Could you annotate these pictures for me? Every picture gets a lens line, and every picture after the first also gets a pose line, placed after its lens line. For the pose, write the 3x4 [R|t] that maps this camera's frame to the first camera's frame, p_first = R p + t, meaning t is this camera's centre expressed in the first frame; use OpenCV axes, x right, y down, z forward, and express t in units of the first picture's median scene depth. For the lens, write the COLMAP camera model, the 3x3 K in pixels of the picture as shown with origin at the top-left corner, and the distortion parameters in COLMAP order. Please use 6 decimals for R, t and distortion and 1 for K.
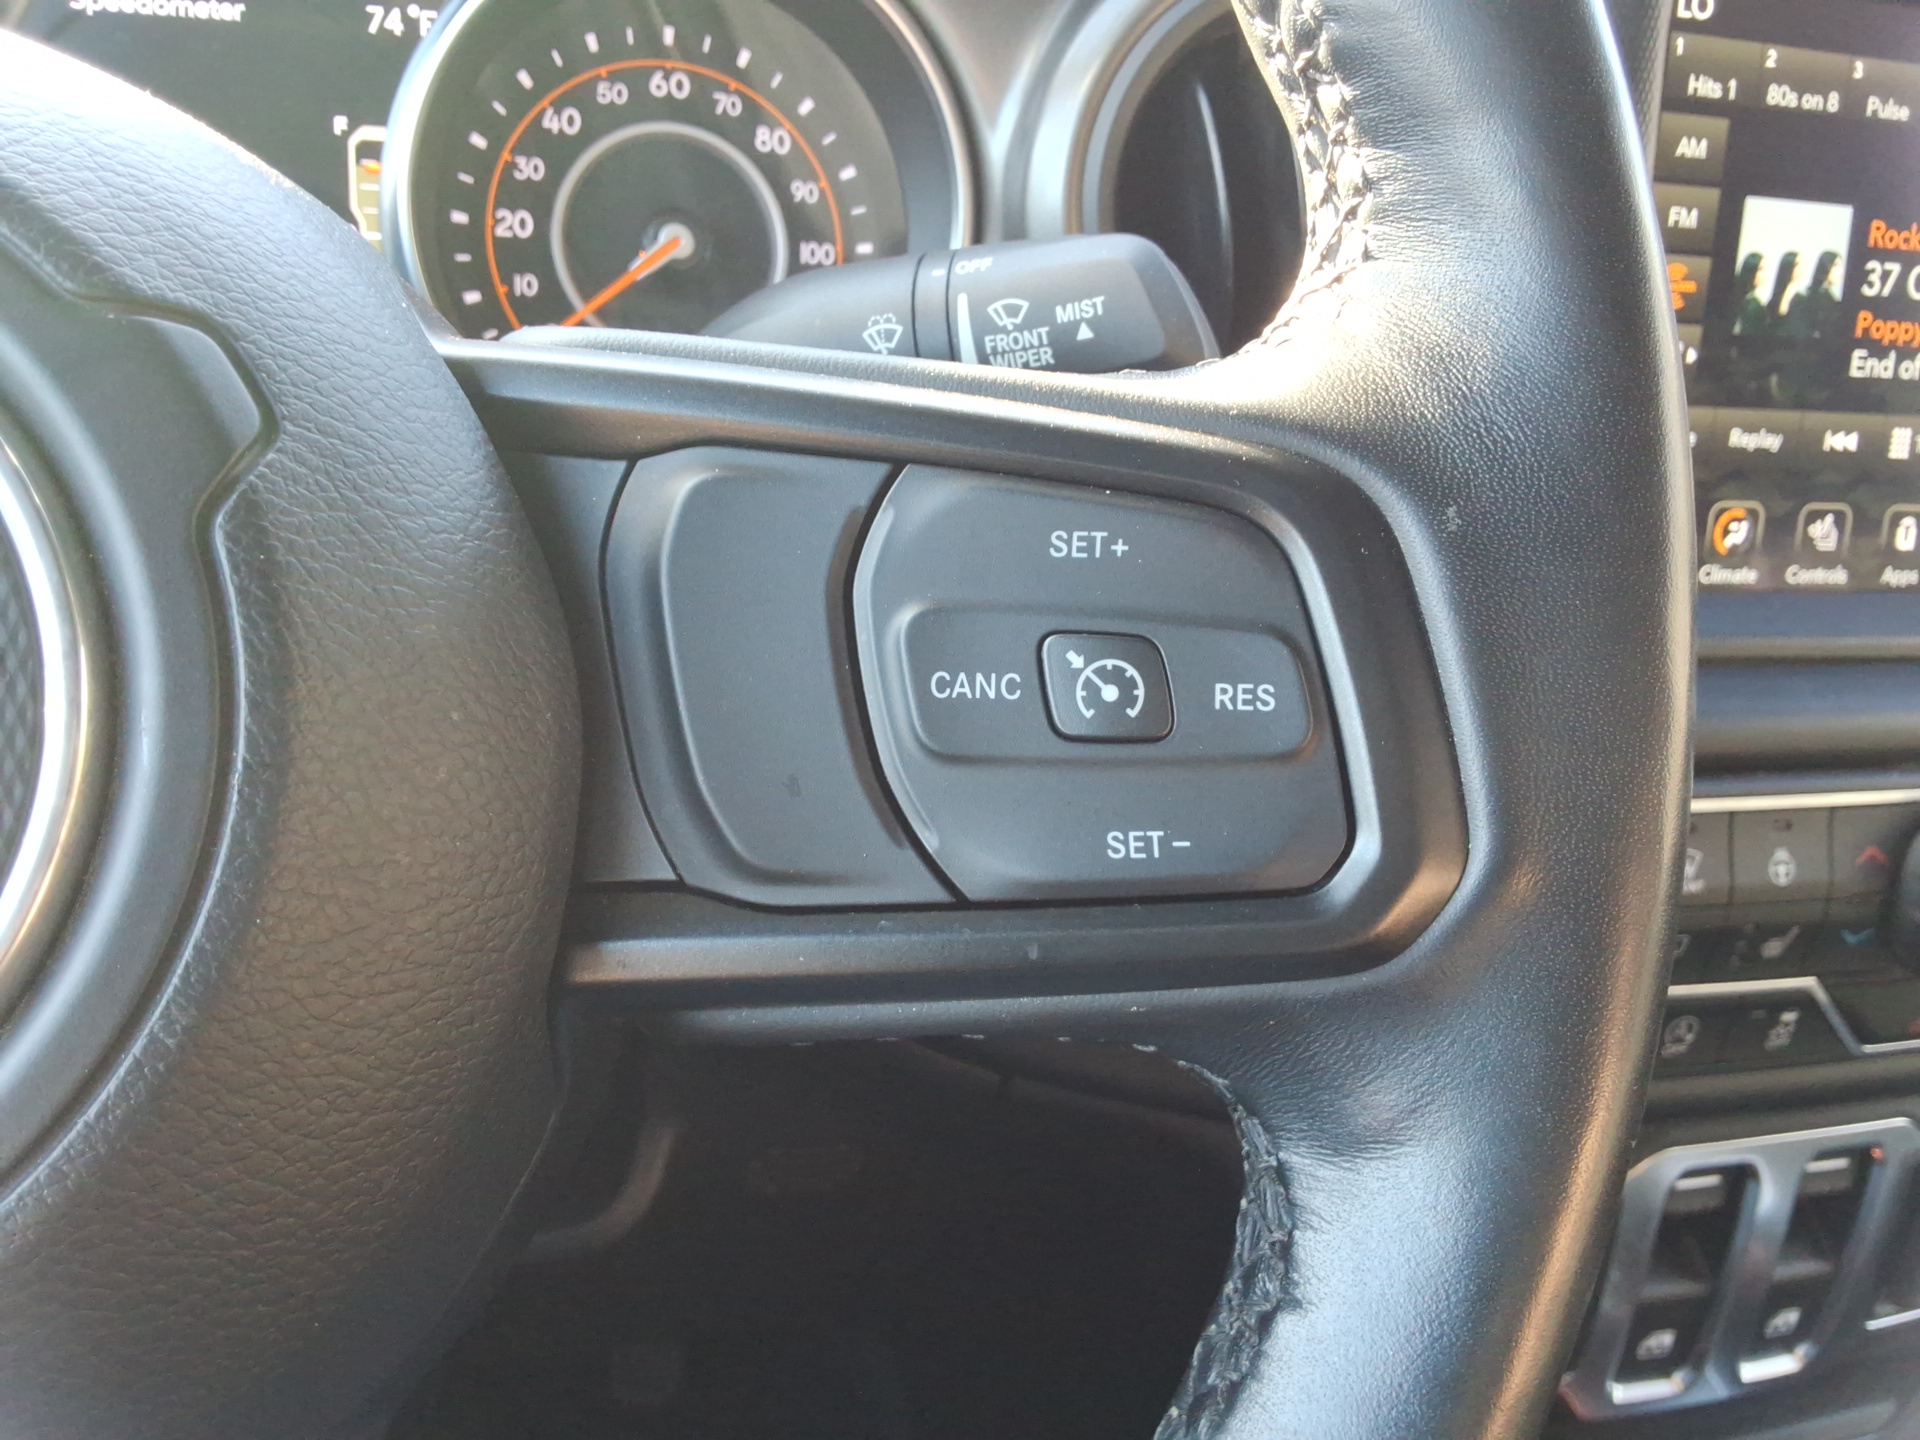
lens RADIAL K [[1551.1, 0, 969.9], [0, 1551.1, 691.7], [0, 0, 1]] dist [0.113503, -0.170037]
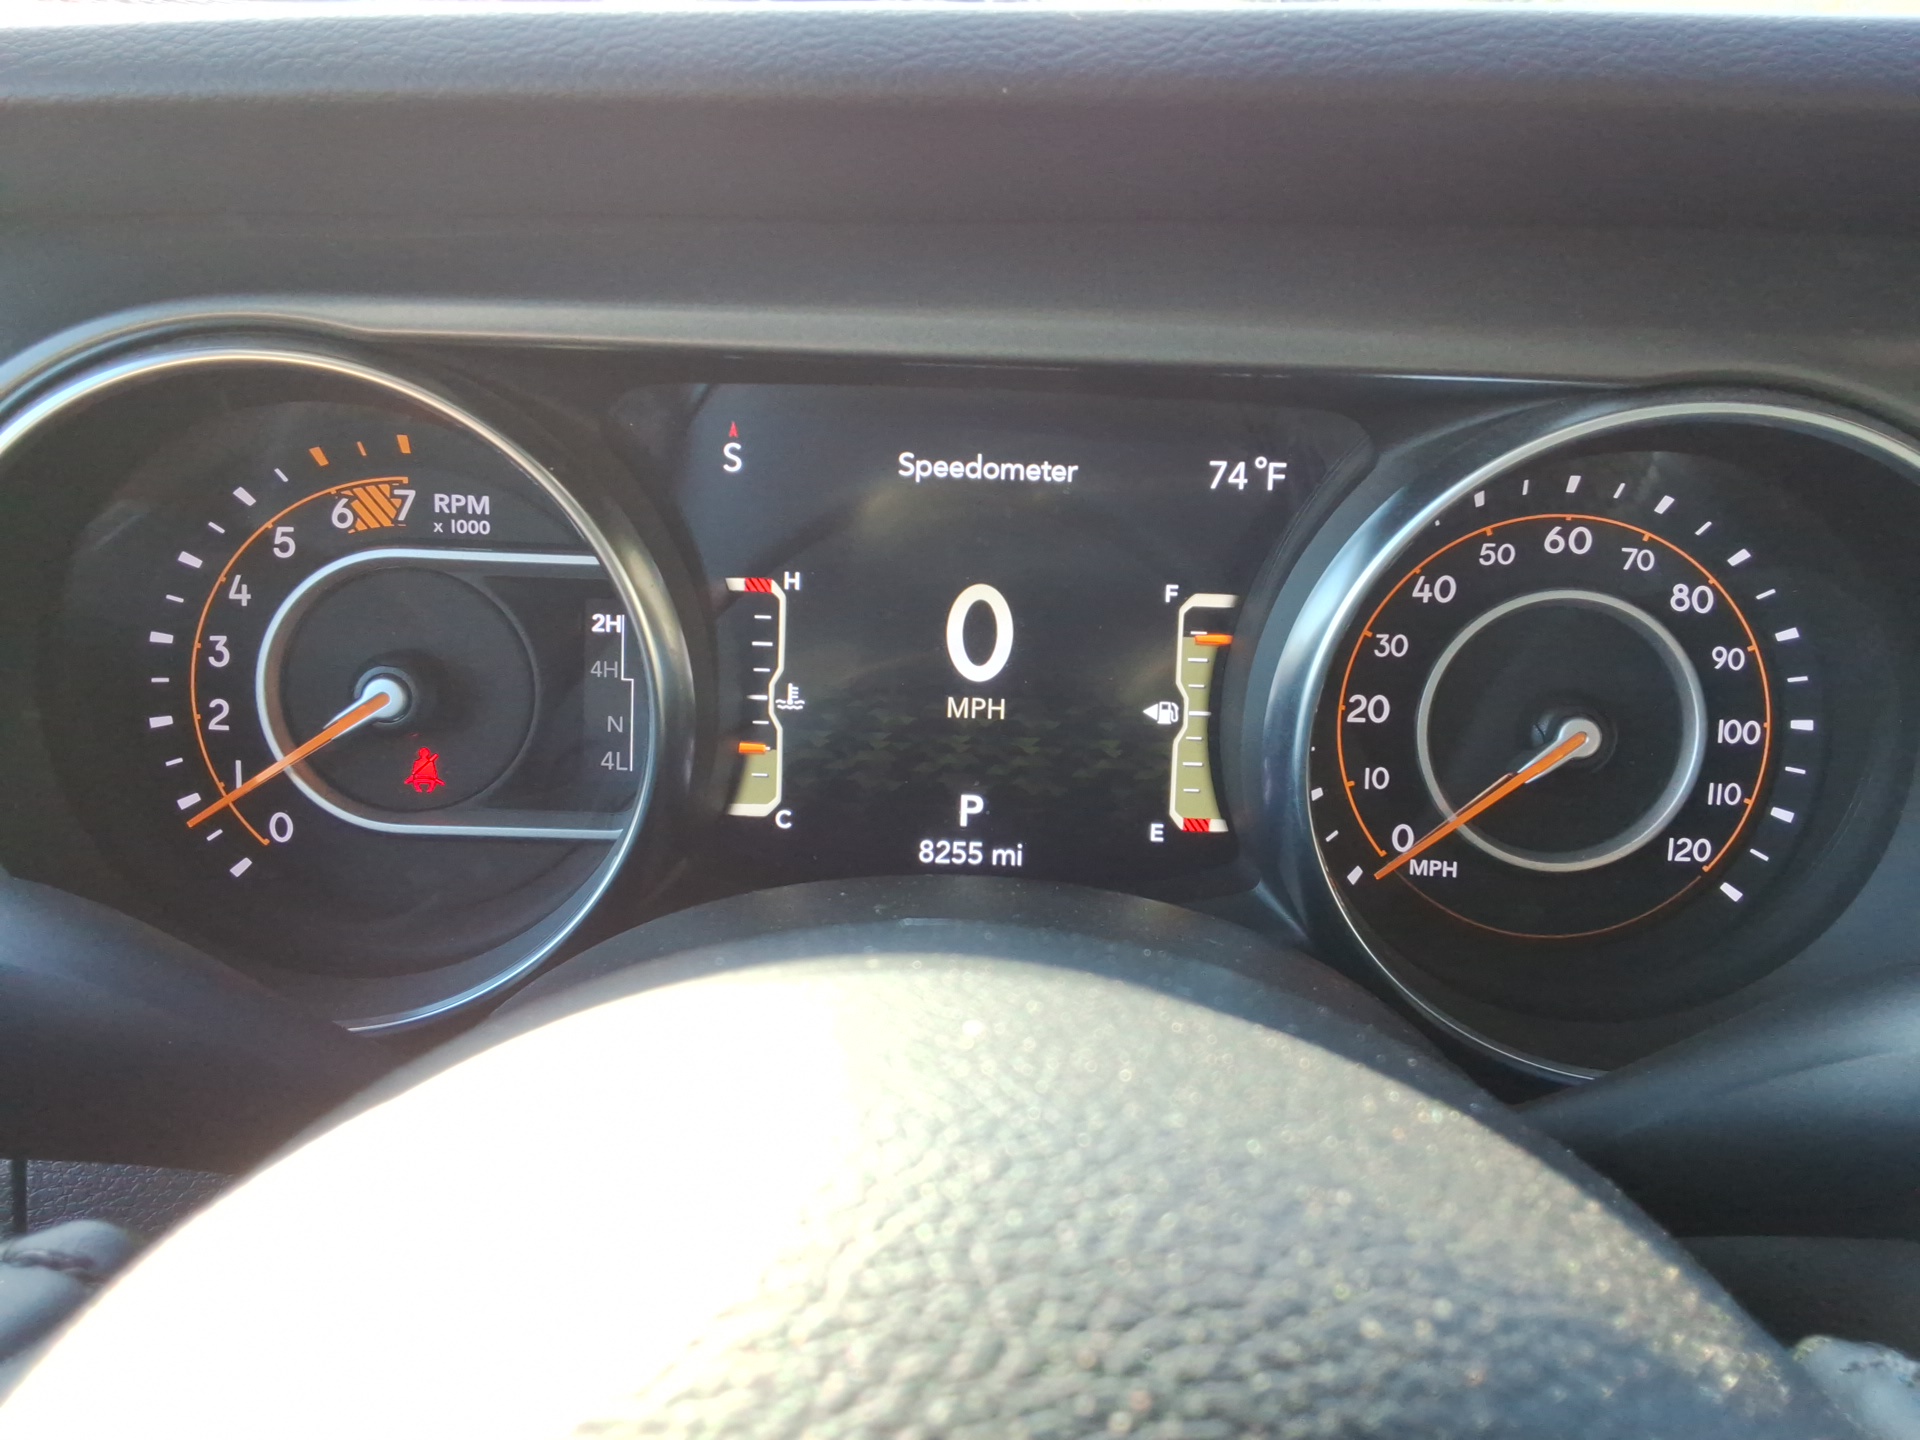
lens RADIAL K [[1551.1, 0, 985.3], [0, 1551.1, 681.7], [0, 0, 1]] dist [0.113503, -0.170037]
pose [[0.962205, 0.032907, -0.270330, -0.260960], [-0.052220, 0.996547, -0.064560, -0.246490], [0.267272, 0.076237, 0.960601, 0.144472]]
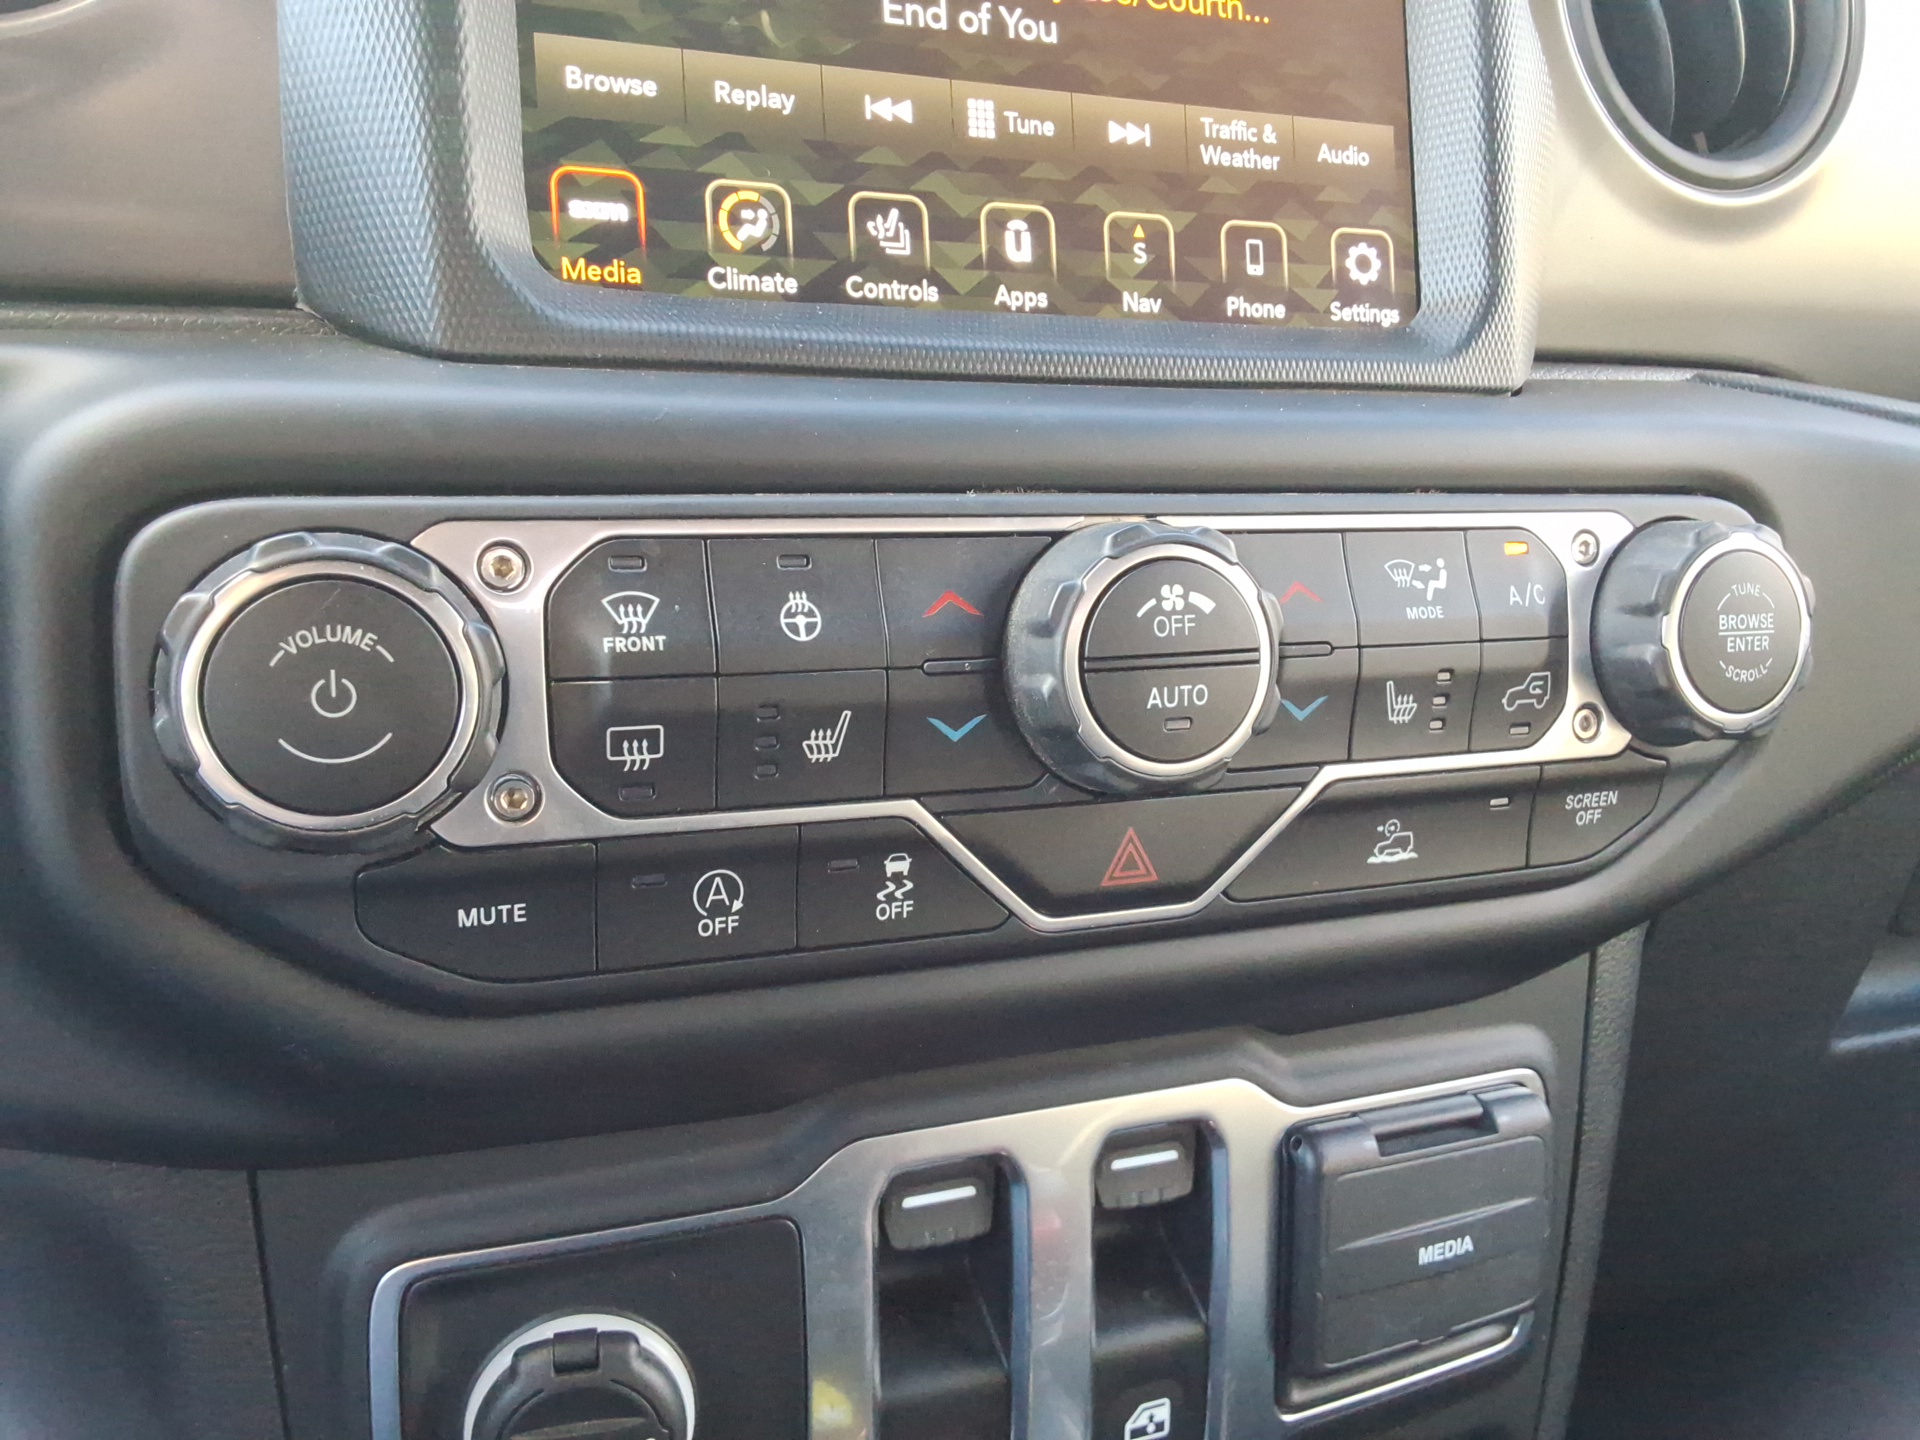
lens RADIAL K [[1551.1, 0, 978.7], [0, 1551.1, 702.7], [0, 0, 1]] dist [0.113503, -0.170037]
pose [[0.989683, -0.094512, 0.107683, 0.514119], [0.114852, 0.972652, -0.201884, 0.292456], [-0.085657, 0.212168, 0.973472, 0.339332]]
